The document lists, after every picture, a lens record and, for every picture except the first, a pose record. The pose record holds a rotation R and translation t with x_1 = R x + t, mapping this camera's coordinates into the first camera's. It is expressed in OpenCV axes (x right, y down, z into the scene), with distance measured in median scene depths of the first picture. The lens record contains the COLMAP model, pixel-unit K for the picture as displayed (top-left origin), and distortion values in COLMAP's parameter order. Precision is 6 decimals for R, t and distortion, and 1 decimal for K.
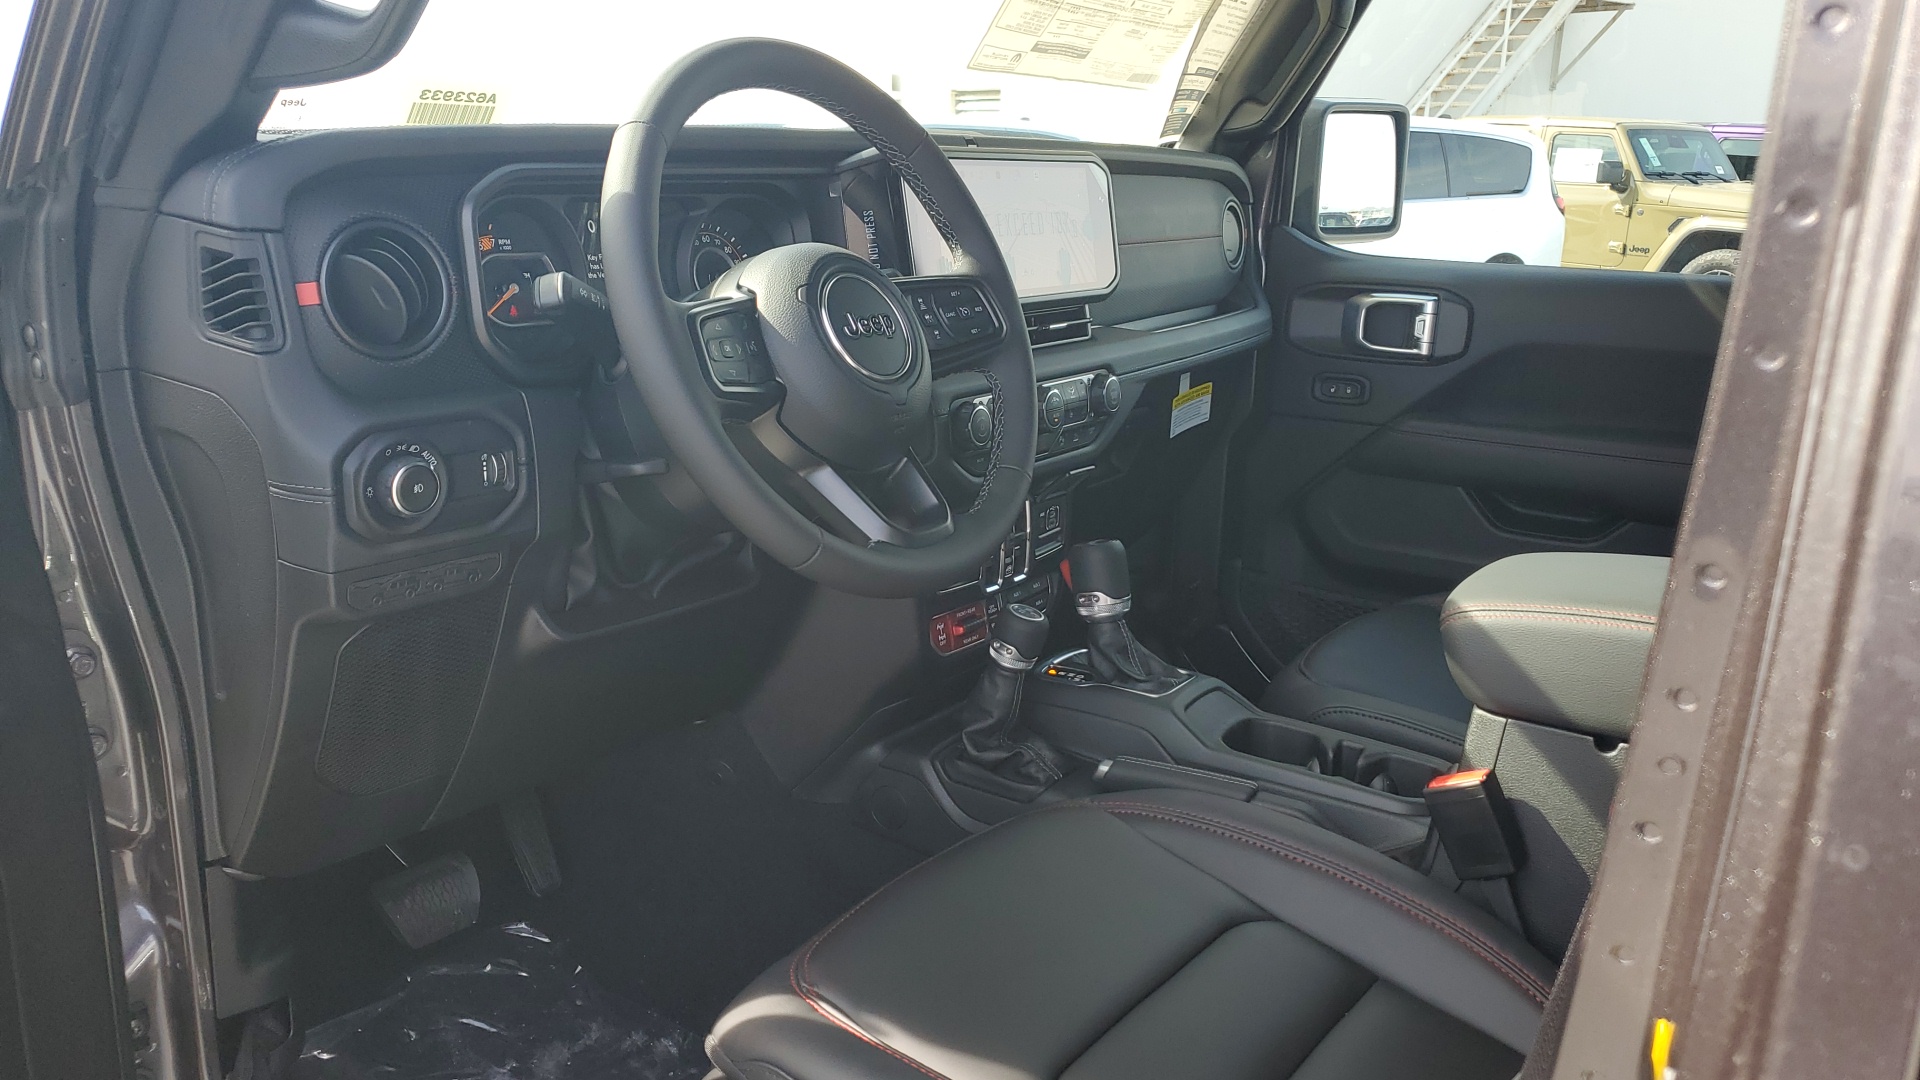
lens RADIAL K [[1497.7, 0, 968.4], [0, 1497.7, 540.4], [0, 0, 1]] dist [0.037226, -0.064941]
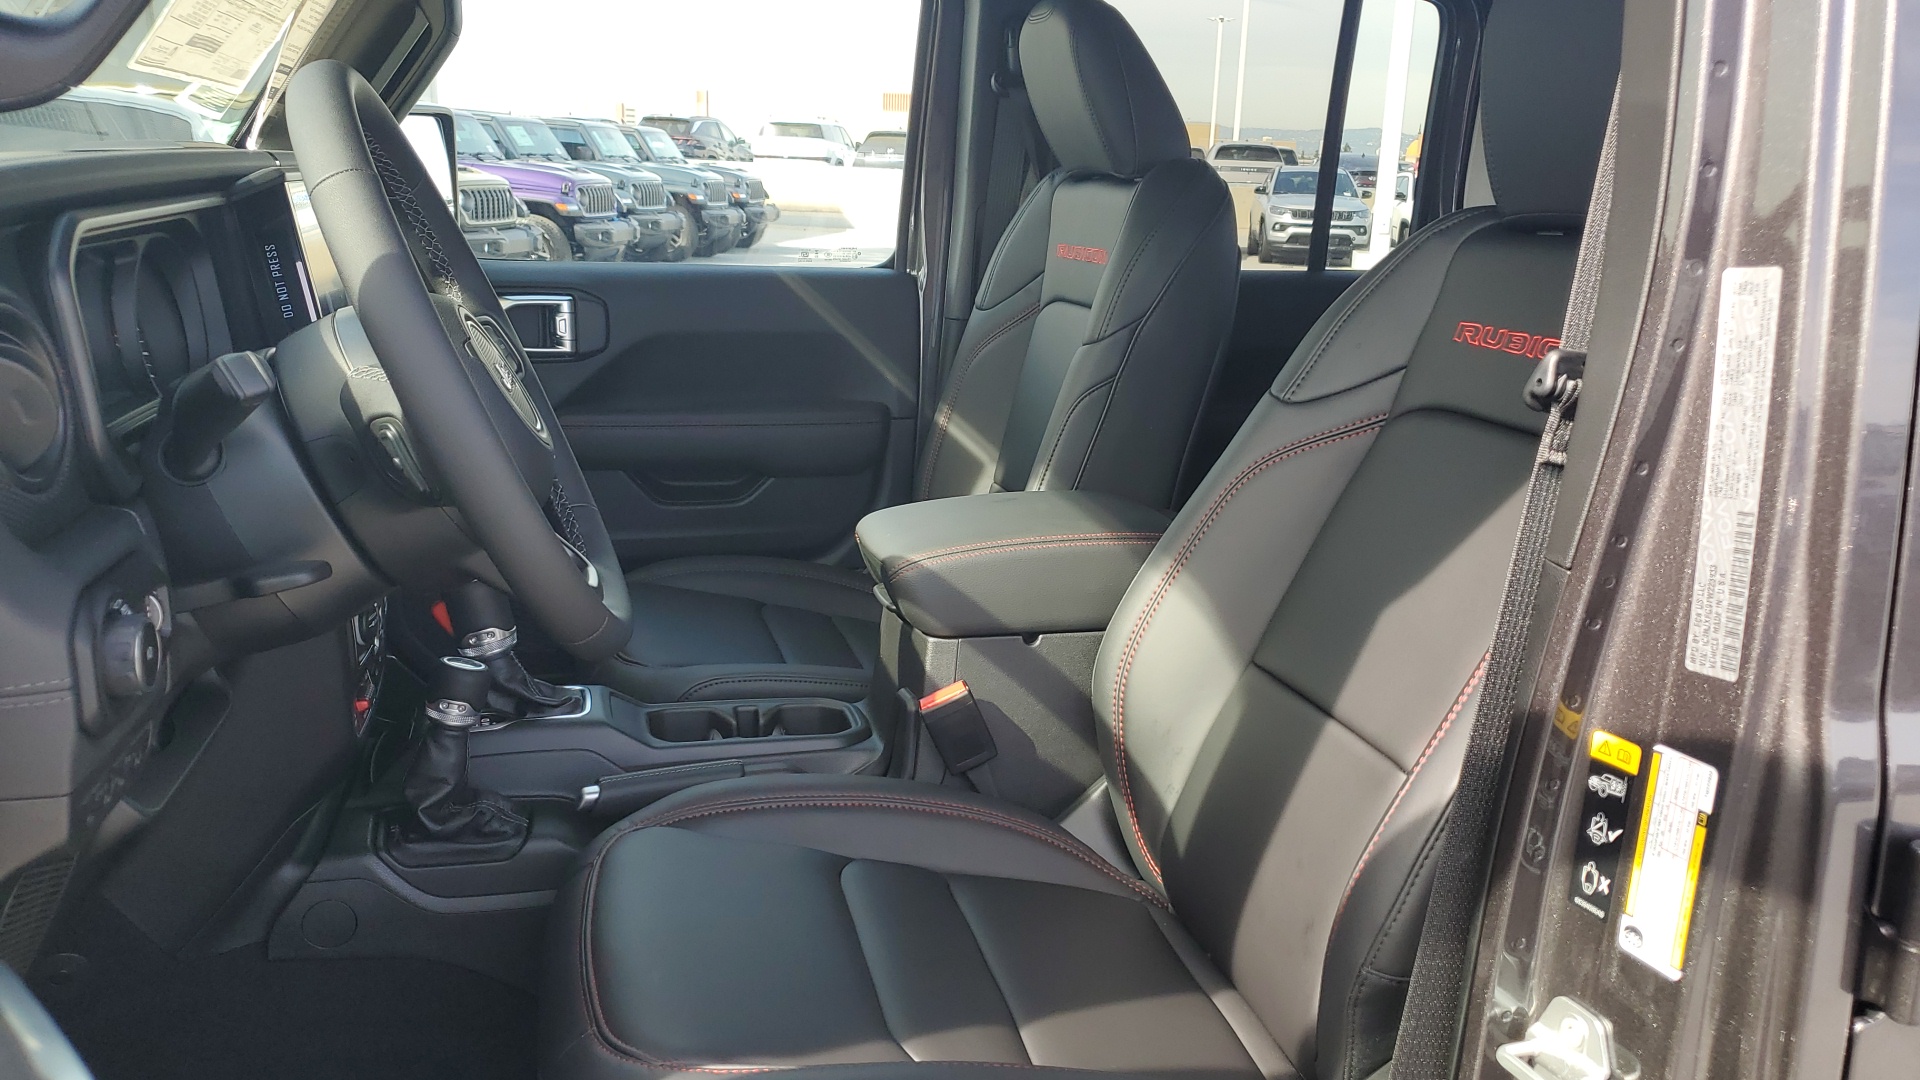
lens RADIAL K [[1497.7, 0, 962.4], [0, 1497.7, 538.0], [0, 0, 1]] dist [0.037226, -0.064941]
pose [[0.650934, -0.183275, 0.736679, -0.430426], [0.171025, 0.980876, 0.092909, -0.062400], [-0.739618, 0.065513, 0.669830, 0.132446]]
